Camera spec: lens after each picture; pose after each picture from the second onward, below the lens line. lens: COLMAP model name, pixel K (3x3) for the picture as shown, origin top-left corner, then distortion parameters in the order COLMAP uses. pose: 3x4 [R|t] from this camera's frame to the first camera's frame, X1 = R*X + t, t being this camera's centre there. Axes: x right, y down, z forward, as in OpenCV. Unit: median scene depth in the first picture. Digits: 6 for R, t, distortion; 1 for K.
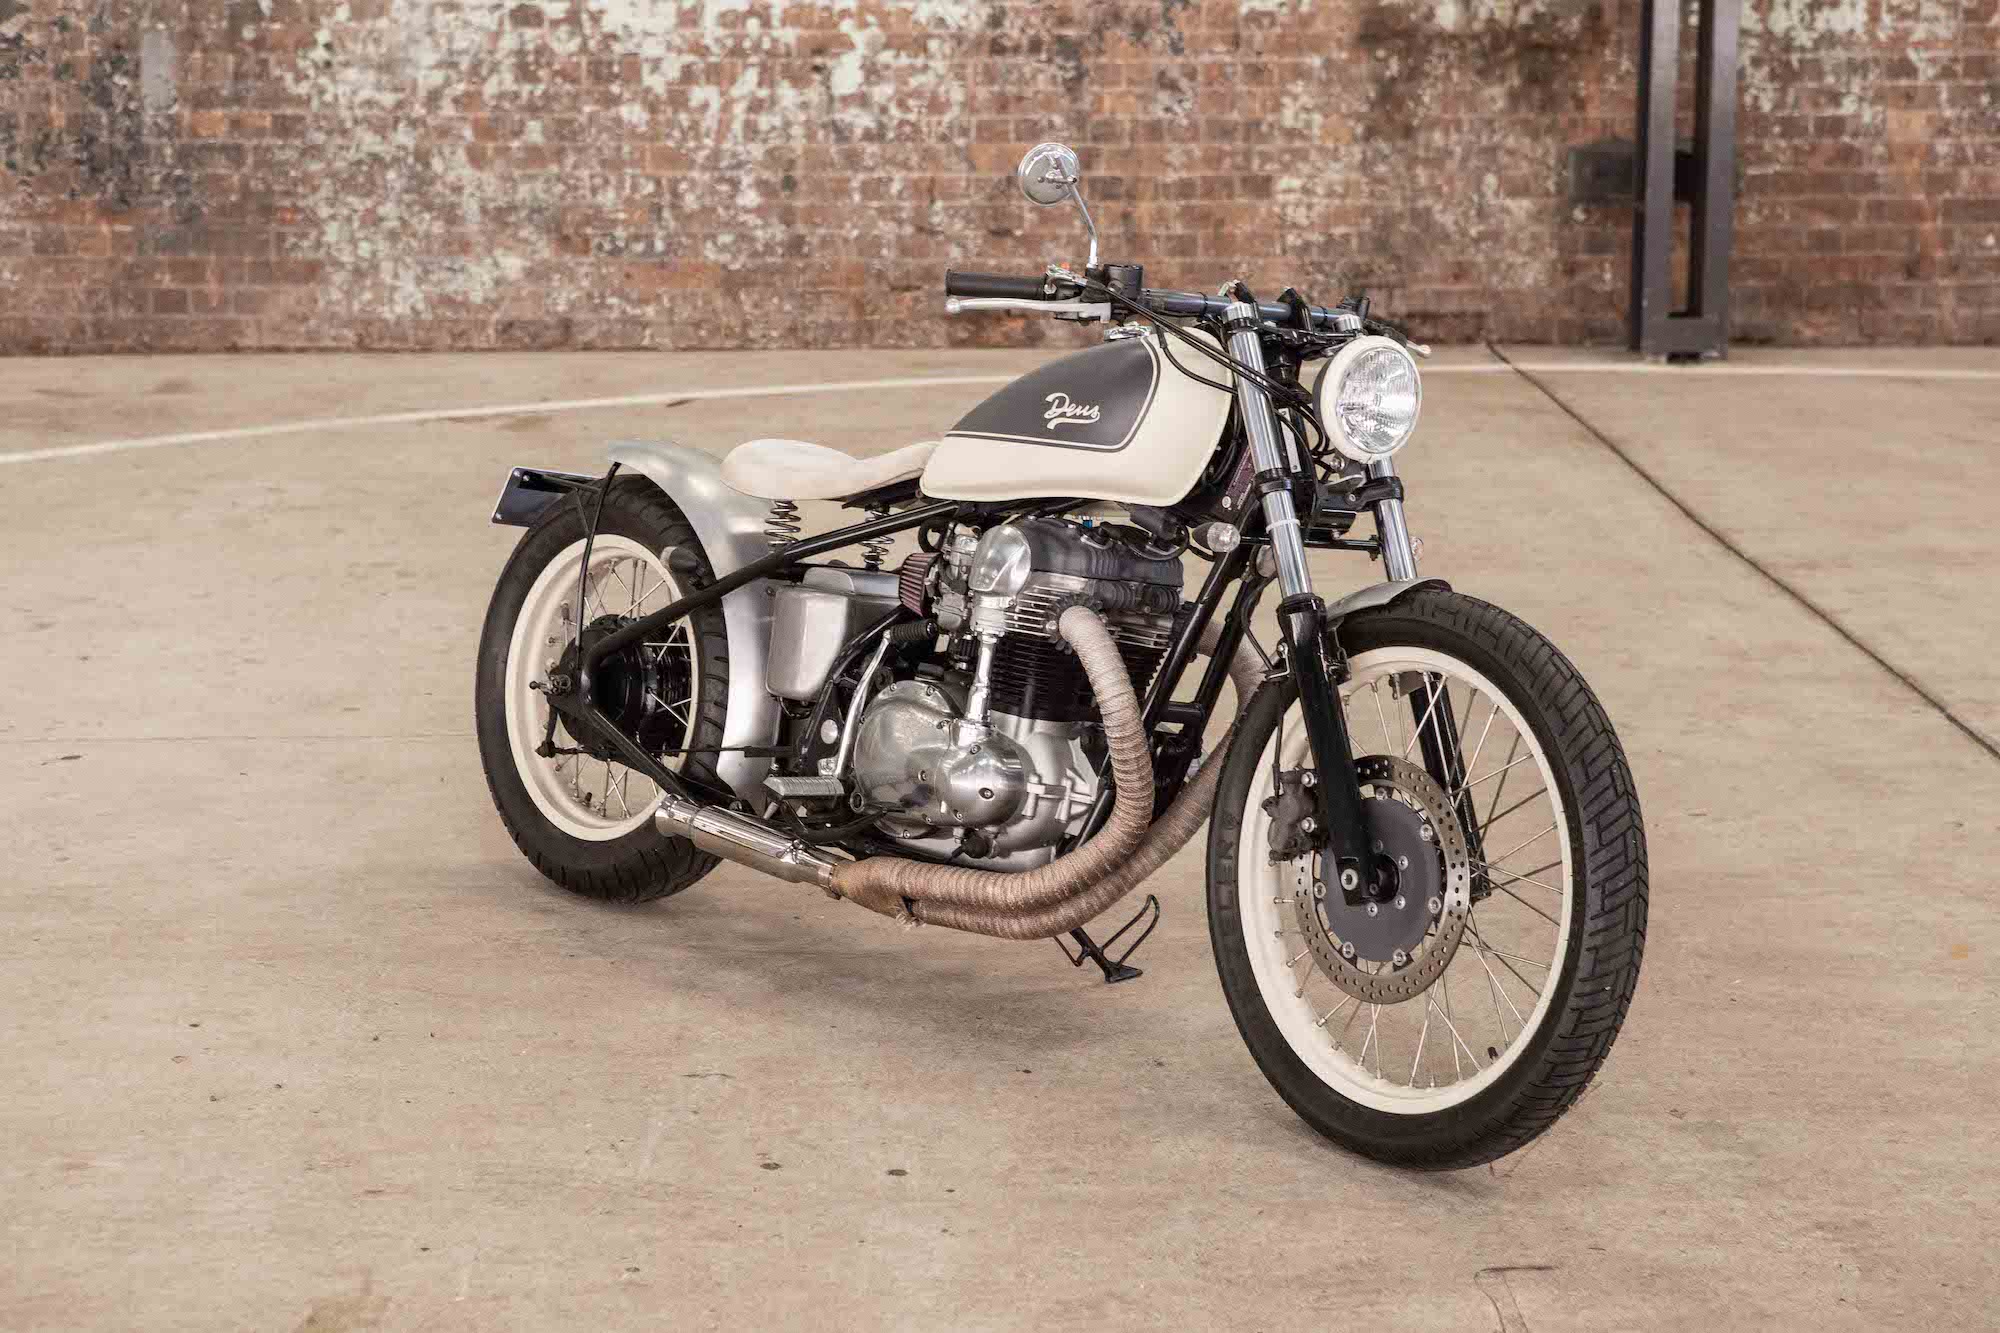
lens RADIAL K [[3807.7, 0, 1003.7], [0, 3807.7, 659.5], [0, 0, 1]] dist [0.235466, -0.237091]
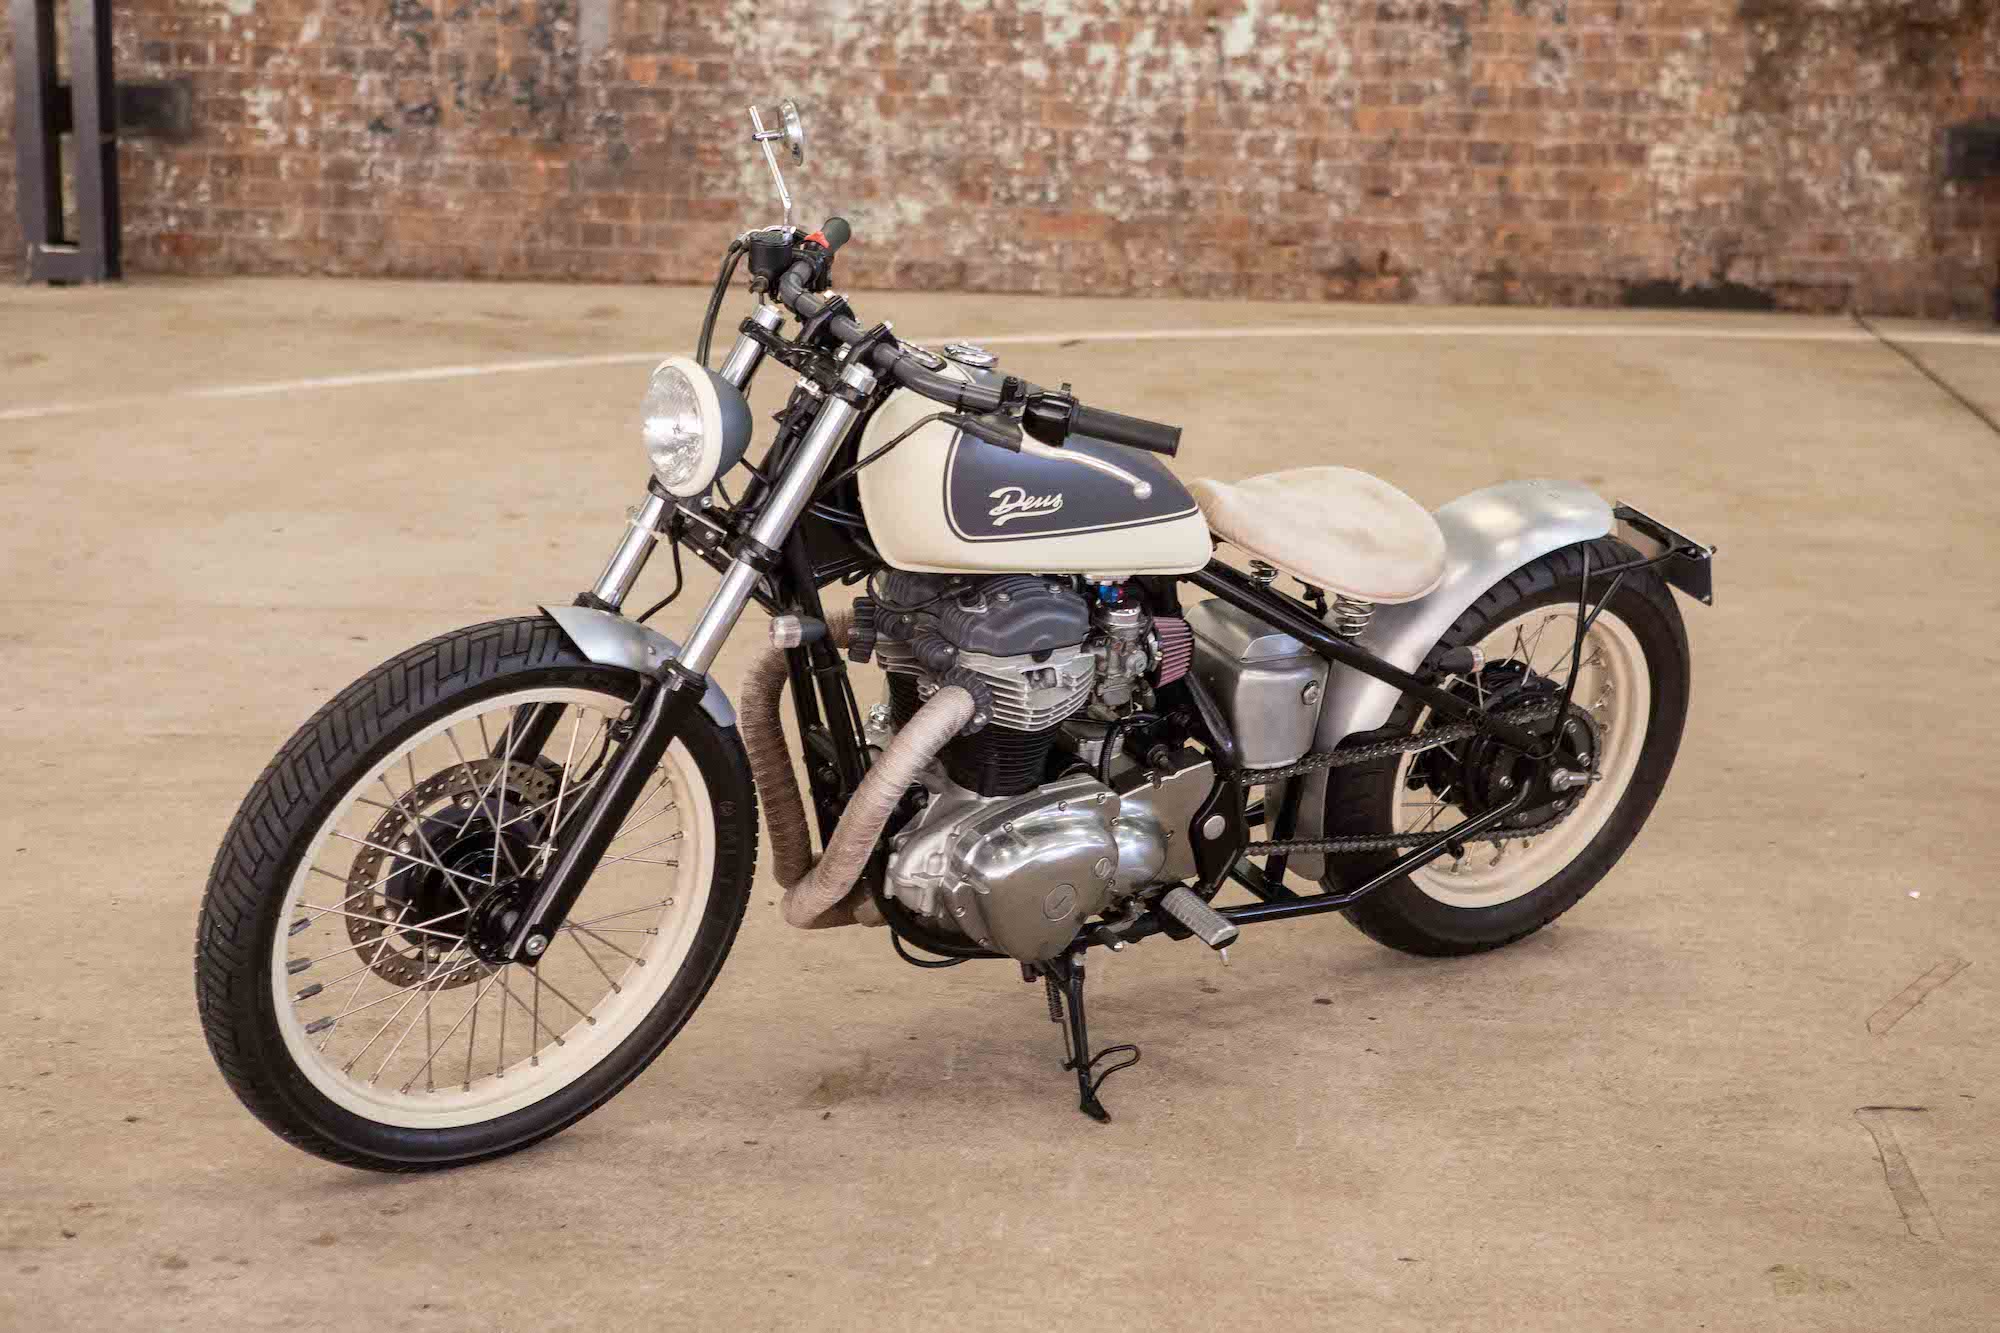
lens RADIAL K [[3807.7, 0, 1003.7], [0, 3807.7, 659.5], [0, 0, 1]] dist [0.235466, -0.237091]
pose [[0.995970, 0.042573, -0.078940, -0.014961], [-0.042070, 0.999082, 0.008022, 0.011581], [0.079209, -0.004668, 0.996847, -0.050003]]
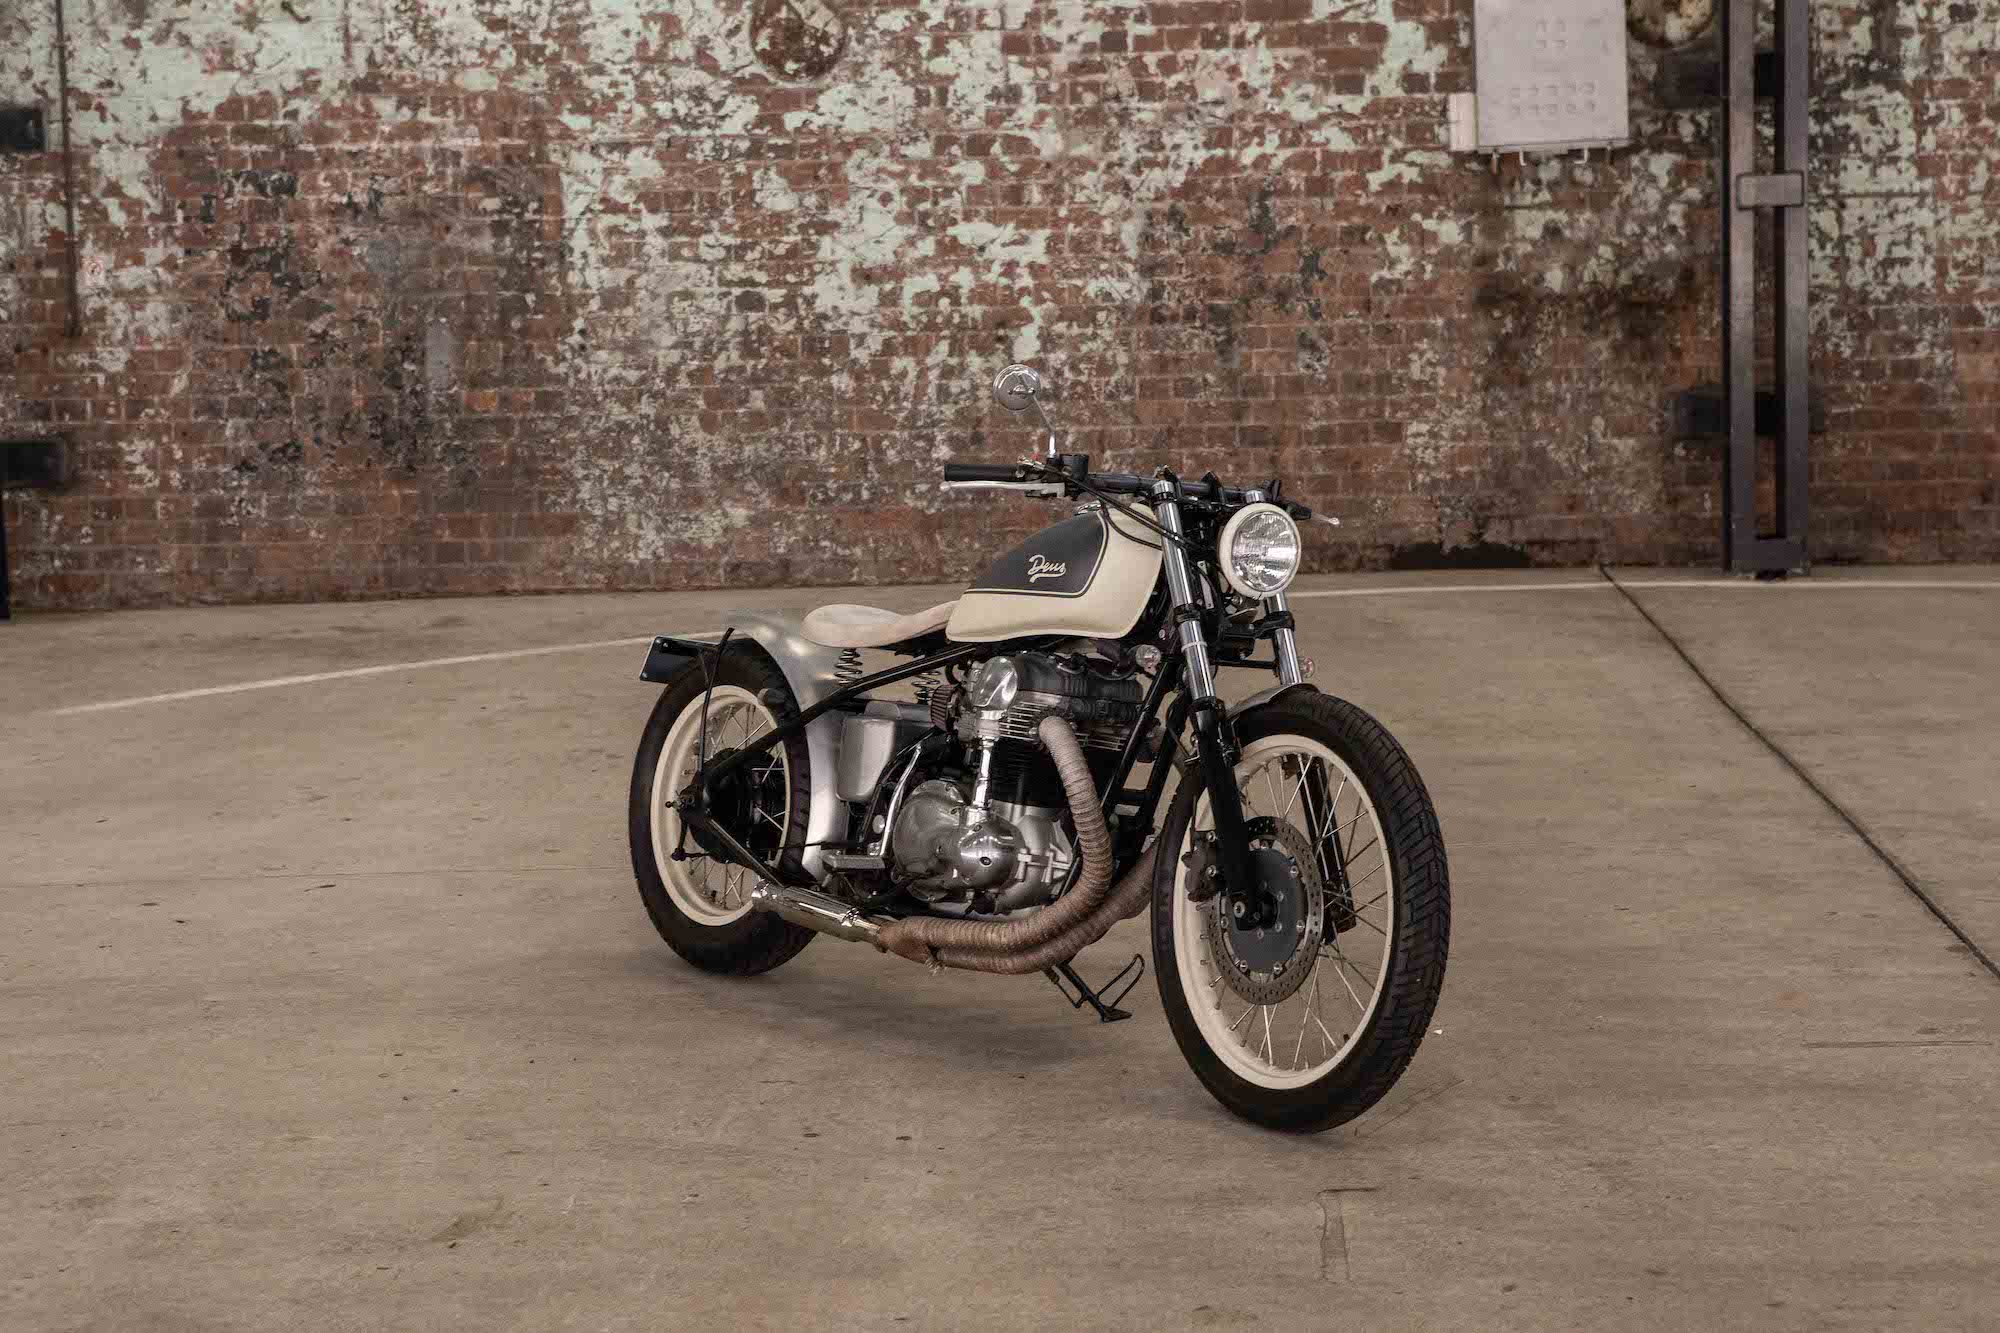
lens RADIAL K [[3807.7, 0, 1003.7], [0, 3807.7, 659.5], [0, 0, 1]] dist [0.235466, -0.237091]
pose [[0.996089, -0.016890, -0.086722, 0.049853], [0.010349, 0.997105, -0.075333, 0.027817], [0.087743, 0.074141, 0.993380, -0.129665]]
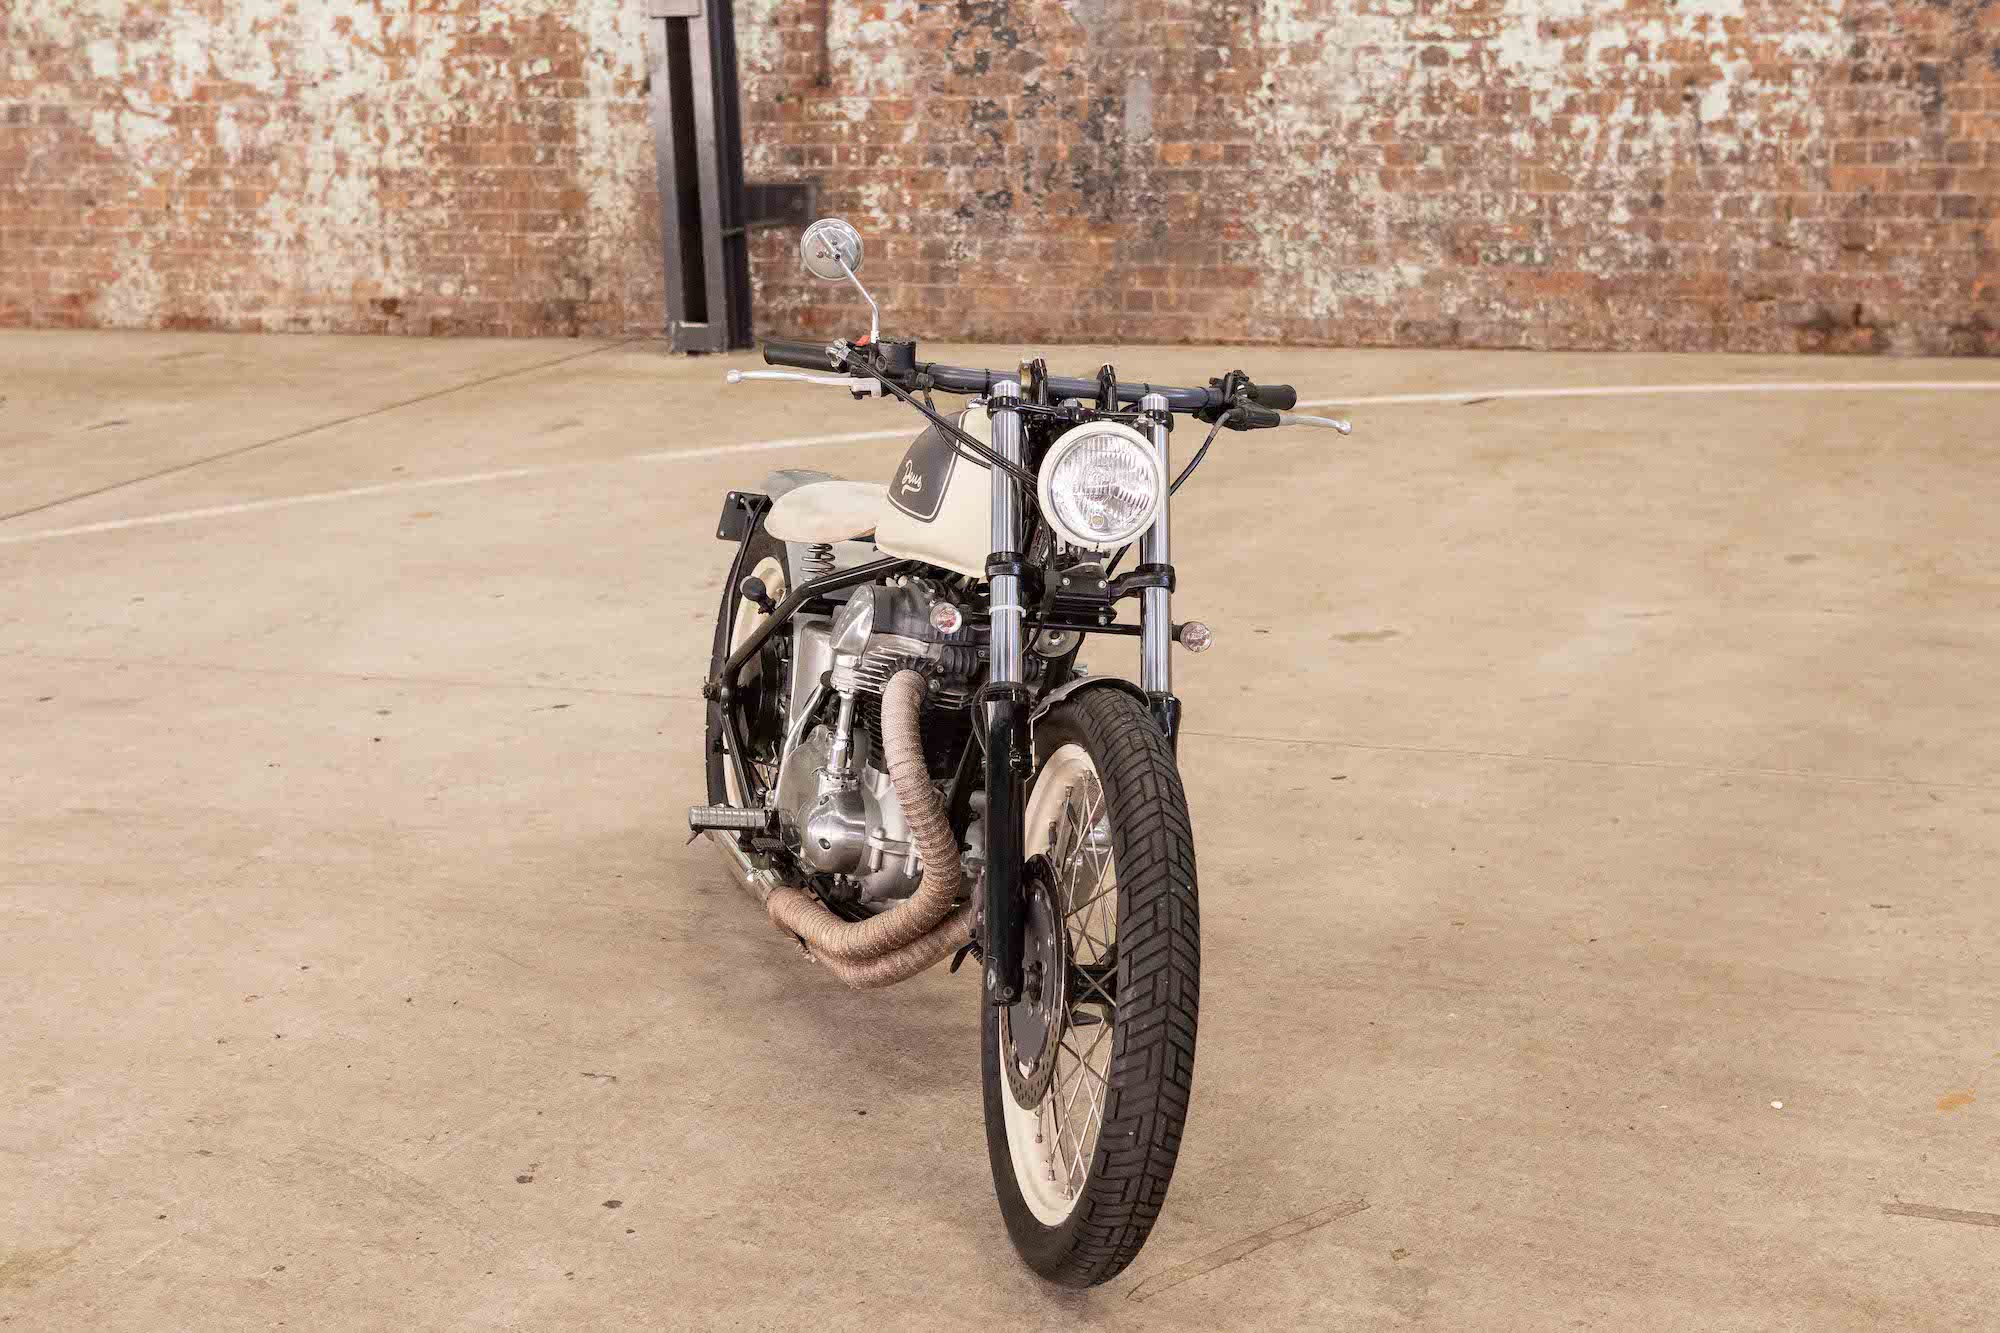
lens RADIAL K [[3050.2, 0, 1002.3], [0, 3050.2, 653.8], [0, 0, 1]] dist [0.058452, 0.026780]
pose [[0.896610, 0.071546, -0.437003, 0.170779], [-0.056748, 0.997289, 0.046845, -0.024882], [0.439169, -0.017203, 0.898240, 0.119044]]
